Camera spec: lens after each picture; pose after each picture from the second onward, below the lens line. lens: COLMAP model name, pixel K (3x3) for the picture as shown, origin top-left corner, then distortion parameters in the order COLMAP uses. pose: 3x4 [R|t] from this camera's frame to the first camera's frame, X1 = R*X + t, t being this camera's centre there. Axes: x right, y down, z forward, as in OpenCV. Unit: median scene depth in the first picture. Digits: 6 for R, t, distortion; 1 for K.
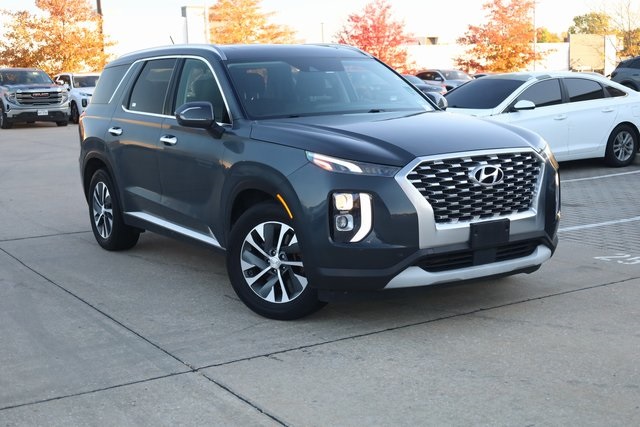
lens RADIAL K [[961.4, 0, 315.8], [0, 961.4, 208.7], [0, 0, 1]] dist [0.030443, 0.000000]
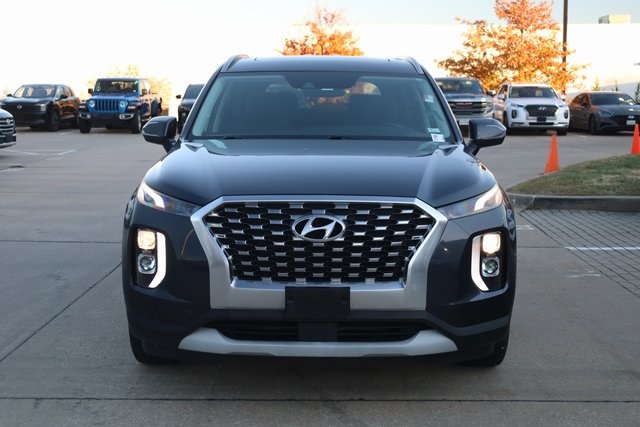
lens RADIAL K [[961.4, 0, 319.4], [0, 961.4, 218.2], [0, 0, 1]] dist [0.030443, 0.000000]
pose [[0.817698, 0.105000, -0.565990, 0.614180], [-0.104237, 0.993978, 0.033805, -0.068742], [0.566131, 0.031354, 0.823719, 0.361637]]
